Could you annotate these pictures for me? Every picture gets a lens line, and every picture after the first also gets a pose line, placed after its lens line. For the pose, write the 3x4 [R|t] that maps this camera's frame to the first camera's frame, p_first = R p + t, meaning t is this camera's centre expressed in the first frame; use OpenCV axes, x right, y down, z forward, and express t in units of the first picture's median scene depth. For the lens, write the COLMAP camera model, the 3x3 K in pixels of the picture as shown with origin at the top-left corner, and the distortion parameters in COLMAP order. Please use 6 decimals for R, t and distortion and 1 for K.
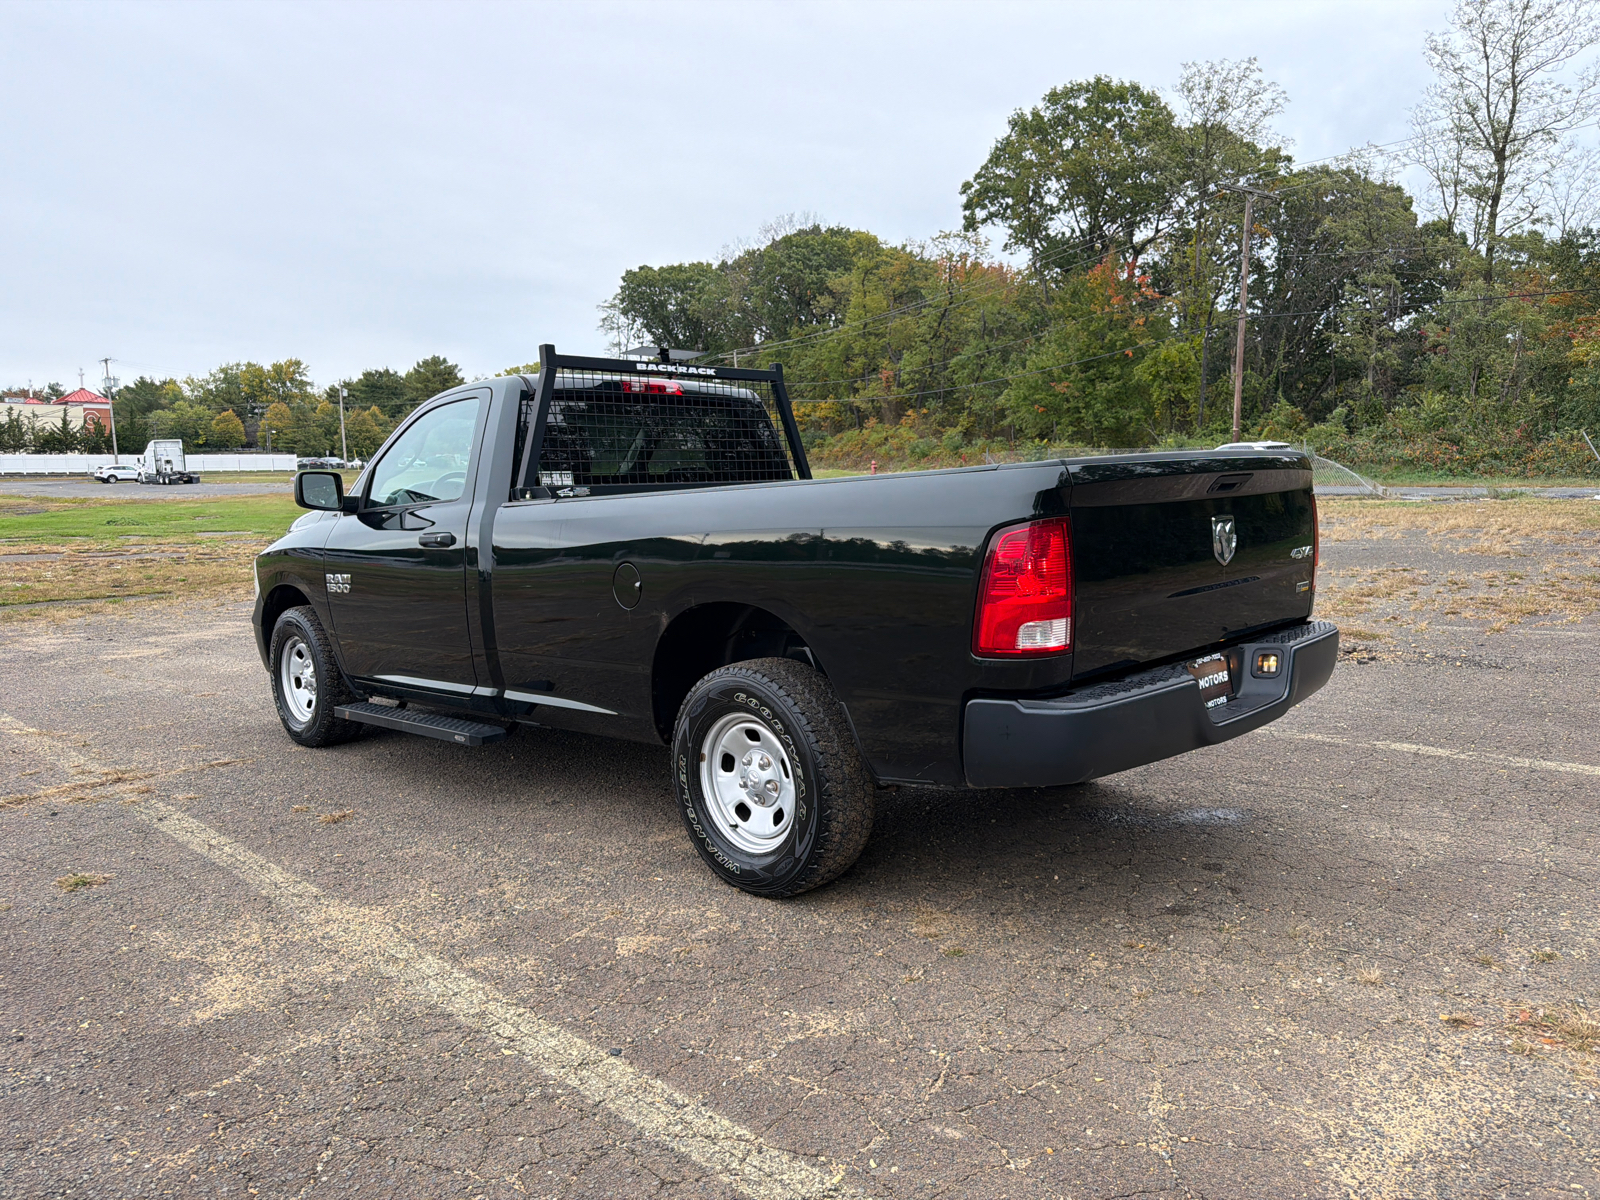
lens RADIAL K [[1125.8, 0, 801.4], [0, 1125.8, 611.5], [0, 0, 1]] dist [0.045335, -0.058029]
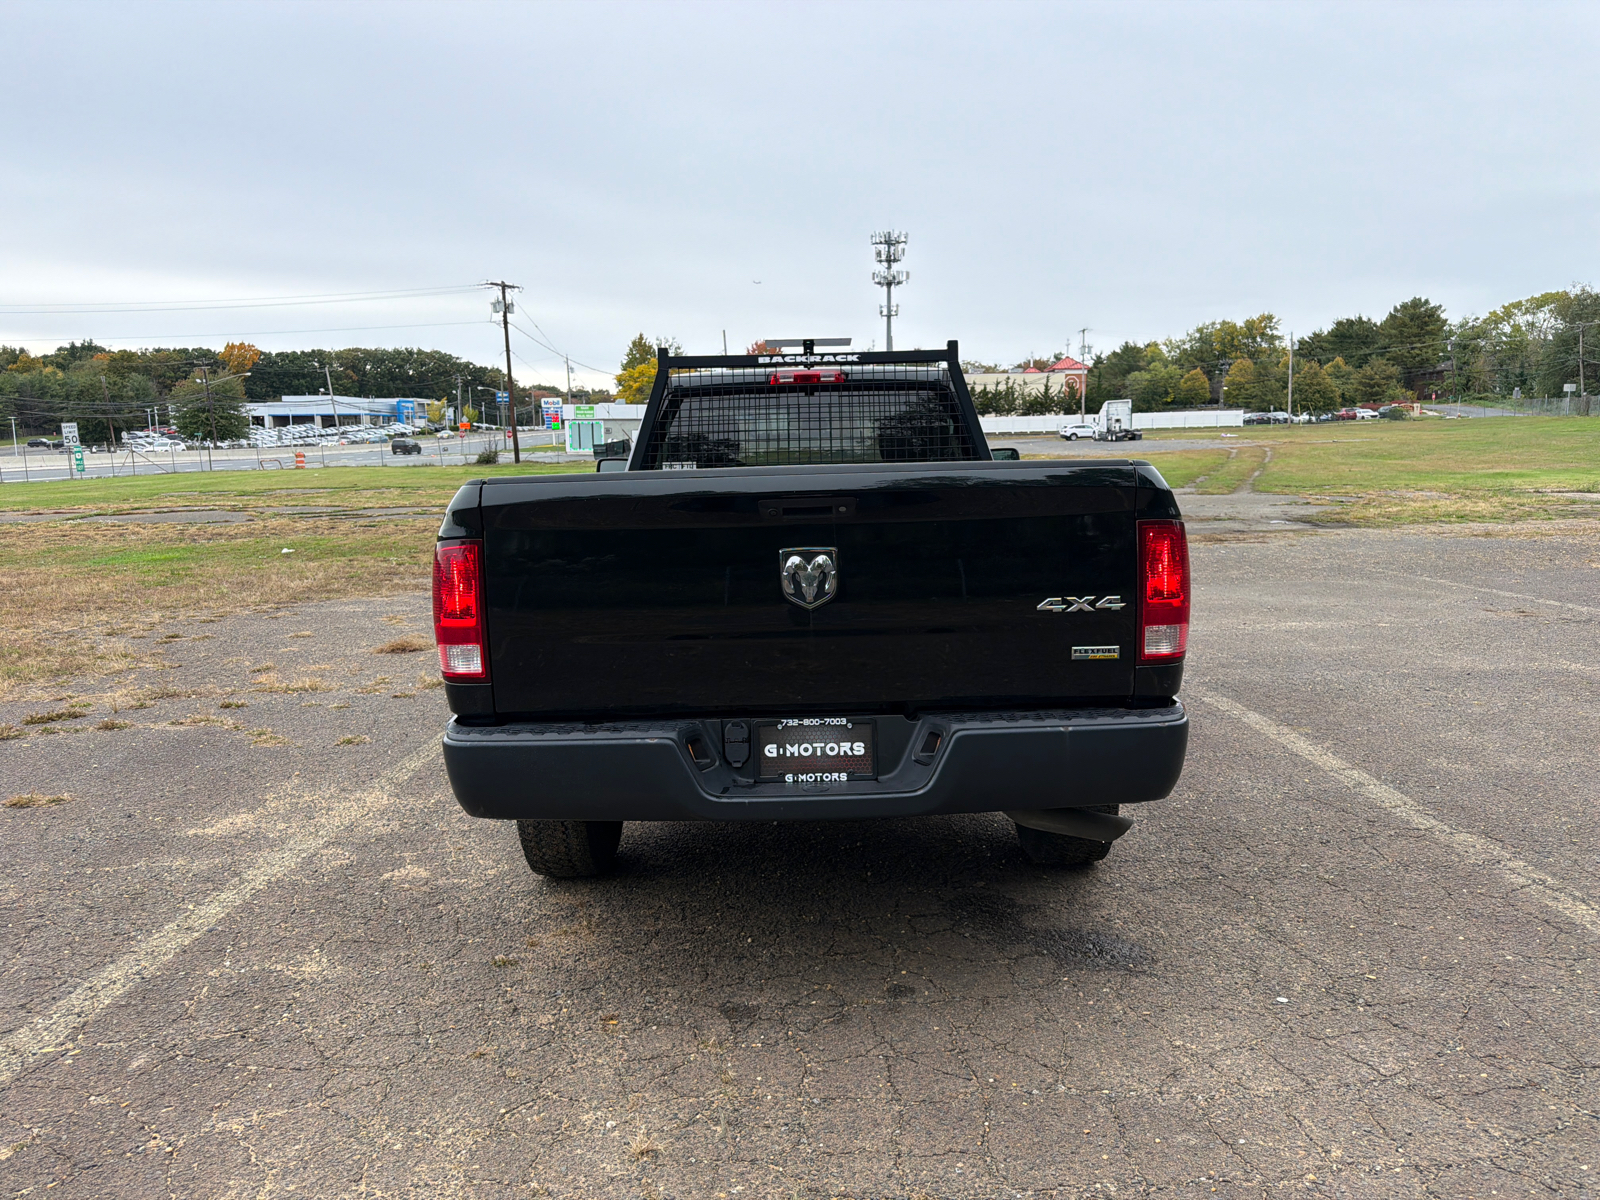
lens RADIAL K [[1125.8, 0, 804.4], [0, 1125.8, 614.8], [0, 0, 1]] dist [0.045335, -0.058029]
pose [[0.694733, 0.108852, -0.710983, 0.048880], [-0.078463, 0.994052, 0.075520, -0.005054], [0.714975, 0.003320, 0.699142, 0.023415]]
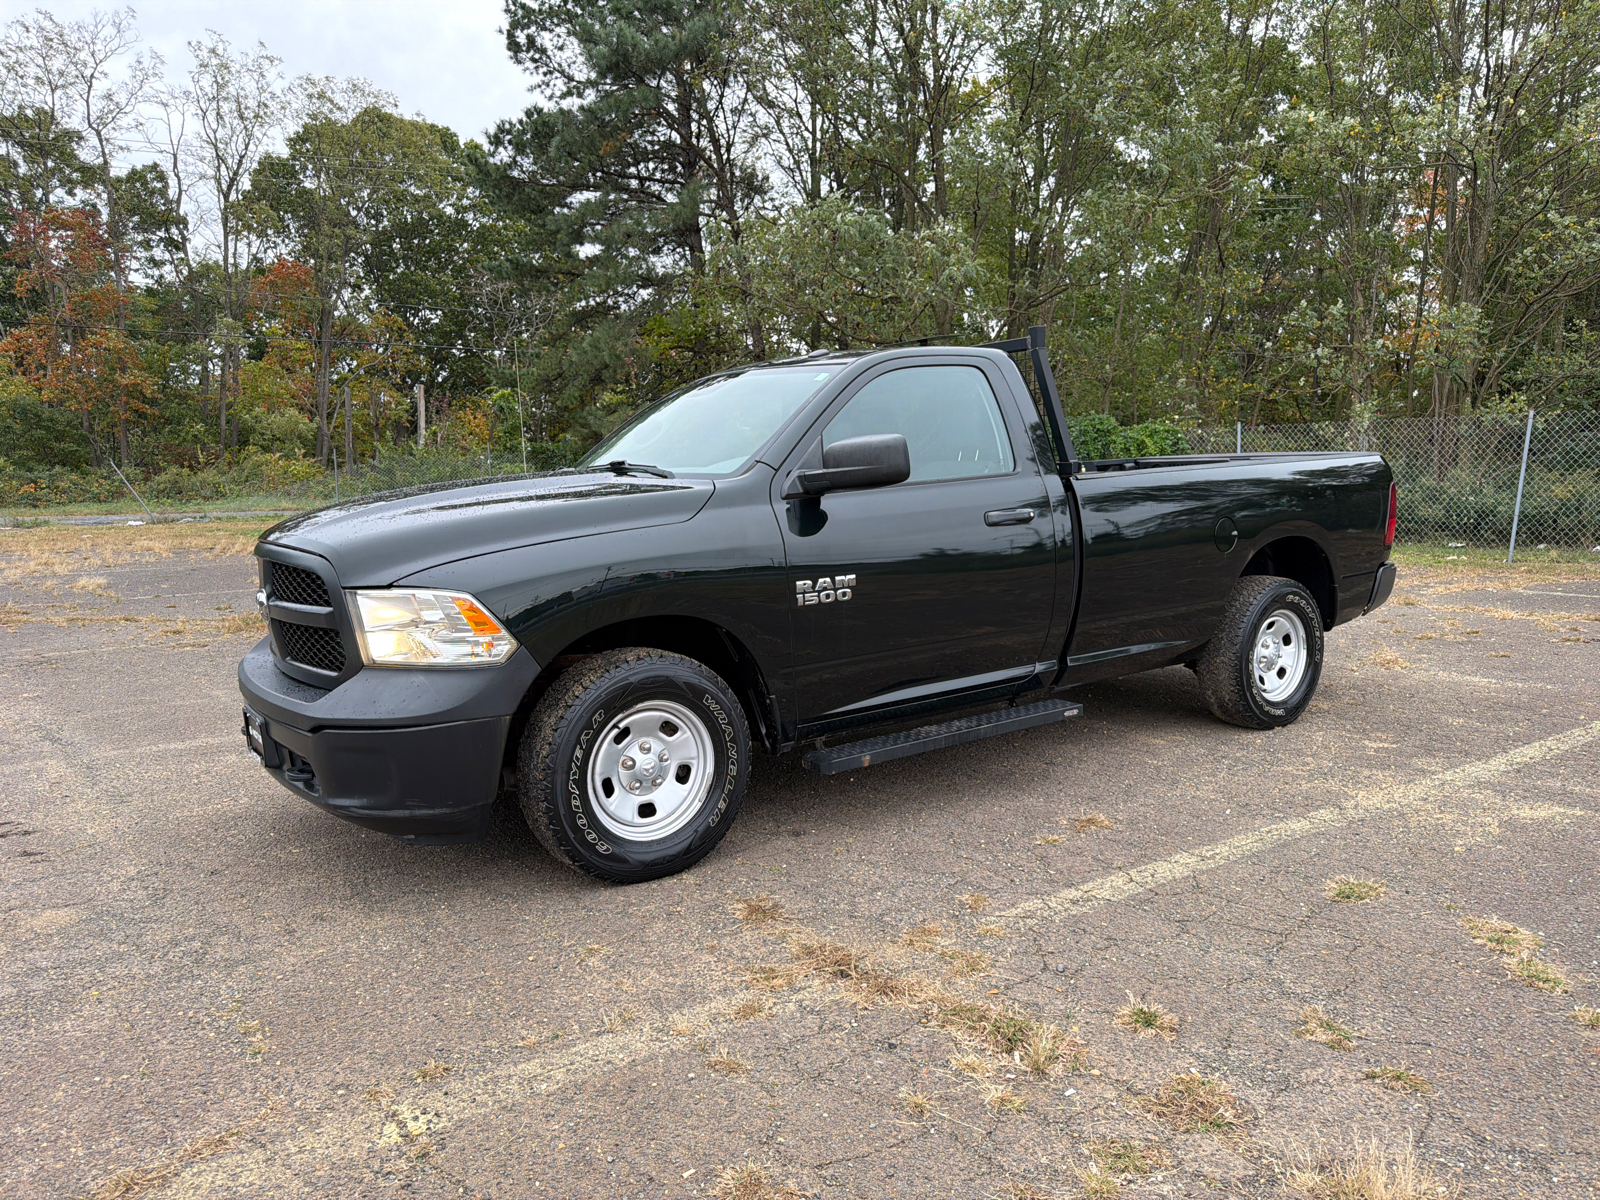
lens RADIAL K [[1125.8, 0, 788.9], [0, 1125.8, 613.3], [0, 0, 1]] dist [0.045335, -0.058029]
pose [[0.194475, -0.089963, 0.976773, -0.094370], [0.121473, 0.990329, 0.067027, -0.005058], [-0.973357, 0.105616, 0.203522, 0.074419]]
